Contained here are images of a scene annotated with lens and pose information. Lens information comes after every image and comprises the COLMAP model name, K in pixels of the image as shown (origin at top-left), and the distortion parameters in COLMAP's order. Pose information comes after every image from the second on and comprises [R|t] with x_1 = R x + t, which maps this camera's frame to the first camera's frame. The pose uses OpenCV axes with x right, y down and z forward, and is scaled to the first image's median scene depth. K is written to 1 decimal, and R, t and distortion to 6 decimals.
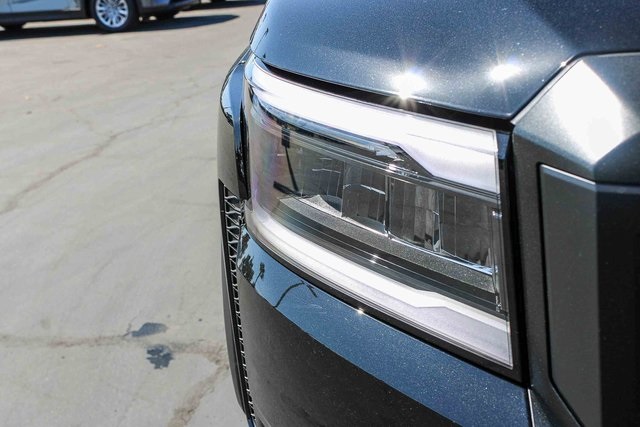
lens RADIAL K [[733.3, 0, 320.0], [0, 733.3, 213.5], [0, 0, 1]] dist [0.008781, 0.007452]
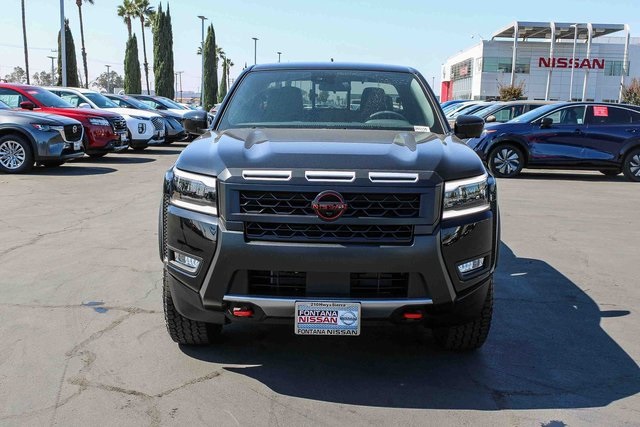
lens RADIAL K [[733.3, 0, 320.0], [0, 733.3, 213.5], [0, 0, 1]] dist [0.008781, 0.007452]
pose [[0.978947, 0.079062, 0.188179, -0.005765], [-0.035000, 0.973301, -0.226846, 0.148341], [-0.201090, 0.215484, 0.955578, -0.486872]]
